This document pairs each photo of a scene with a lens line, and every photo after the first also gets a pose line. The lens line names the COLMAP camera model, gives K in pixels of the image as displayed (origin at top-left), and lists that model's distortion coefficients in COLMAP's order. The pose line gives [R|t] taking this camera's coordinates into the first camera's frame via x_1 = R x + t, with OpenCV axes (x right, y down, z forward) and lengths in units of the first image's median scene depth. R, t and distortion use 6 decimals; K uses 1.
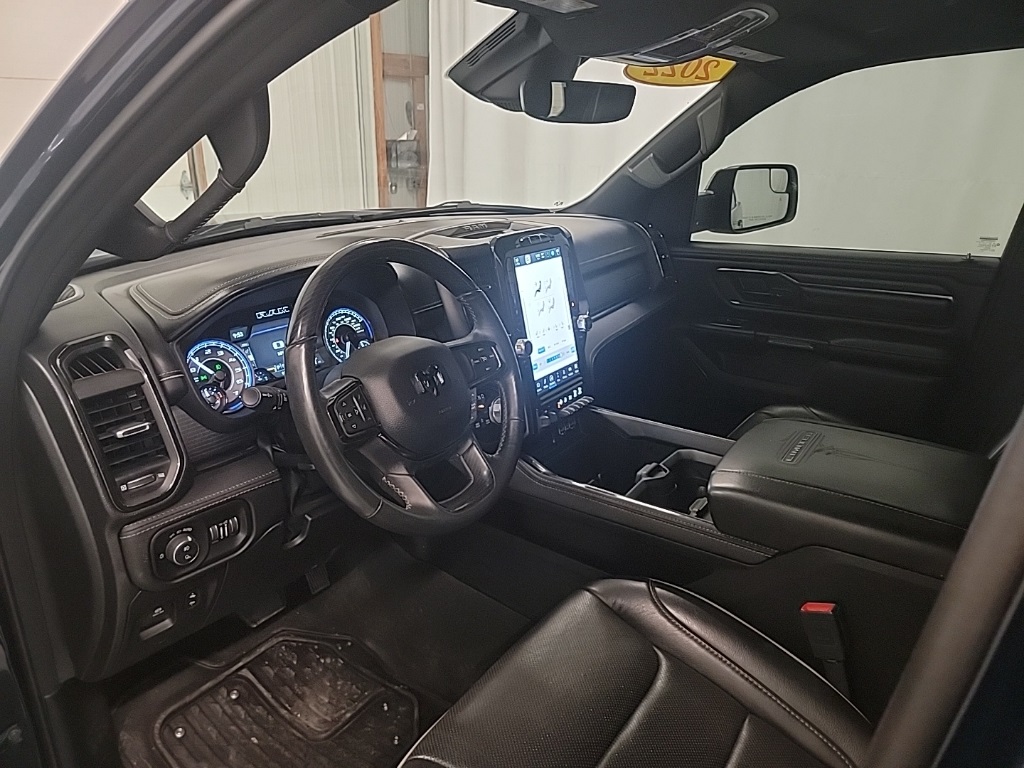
lens RADIAL K [[733.9, 0, 512.0], [0, 733.9, 384.0], [0, 0, 1]] dist [0.003683, -0.003040]
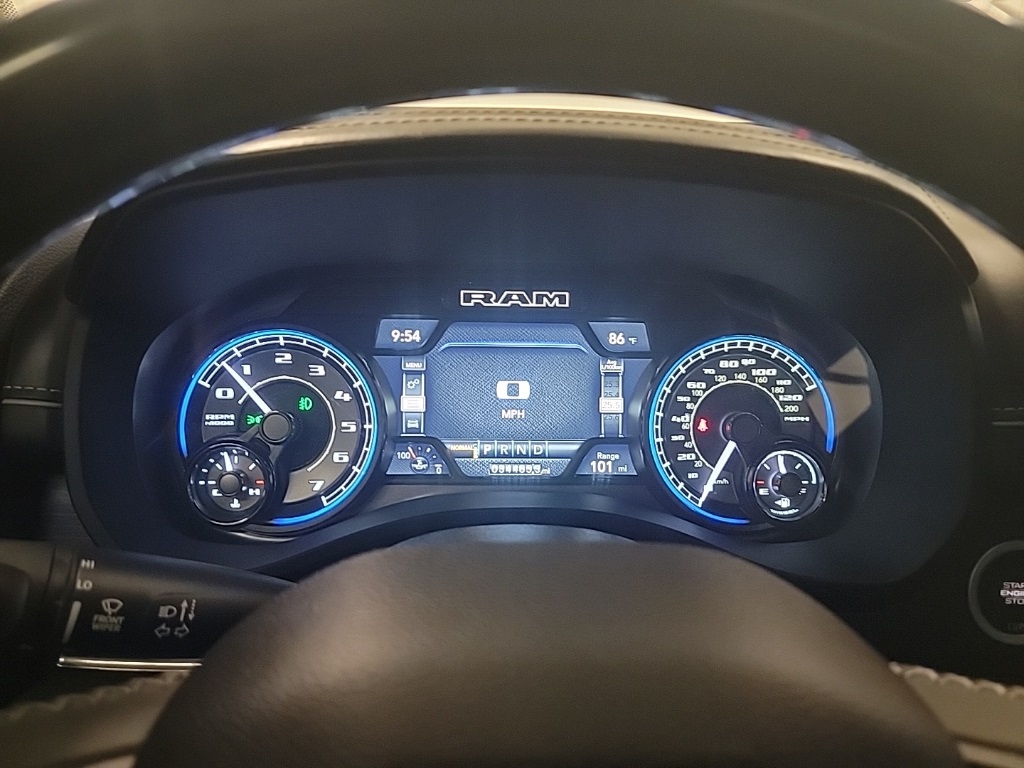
lens RADIAL K [[733.9, 0, 512.0], [0, 733.9, 384.0], [0, 0, 1]] dist [0.003683, -0.003040]
pose [[0.600218, 0.291745, -0.744730, -0.048466], [-0.276960, 0.949310, 0.148672, -0.100358], [0.750354, 0.117025, 0.650595, 0.705079]]
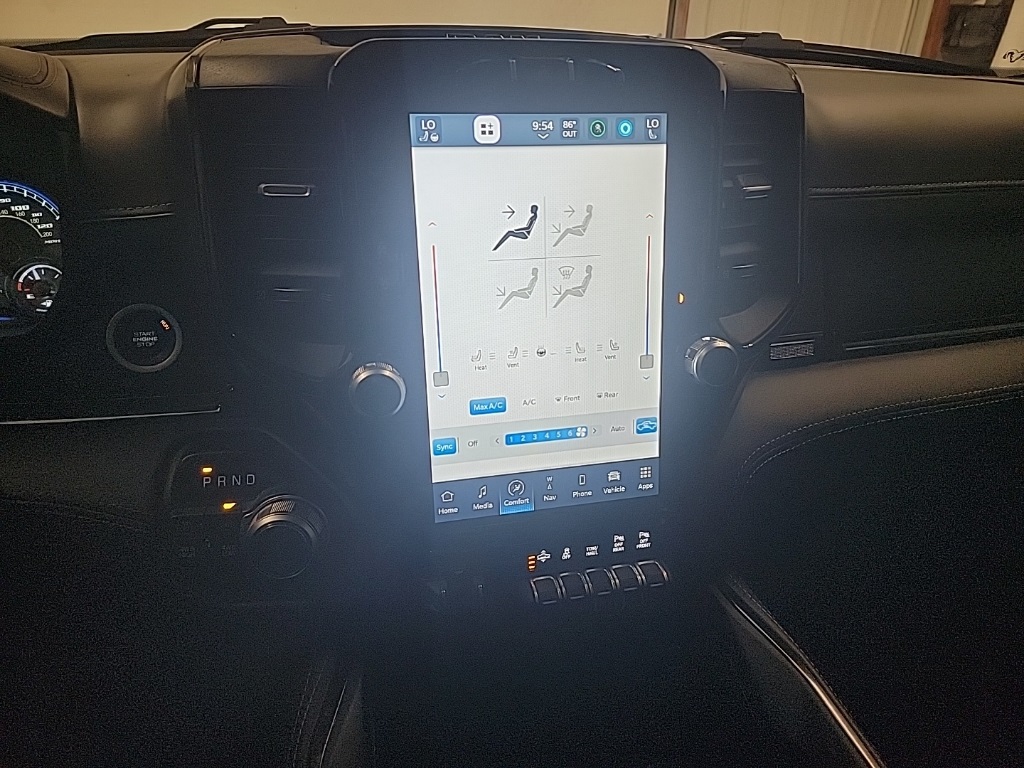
lens RADIAL K [[733.9, 0, 512.0], [0, 733.9, 384.0], [0, 0, 1]] dist [0.003683, -0.003040]
pose [[0.740901, 0.315561, -0.592864, 0.284438], [-0.235362, 0.948759, 0.210859, -0.149460], [0.629024, -0.016688, 0.777207, 0.839723]]
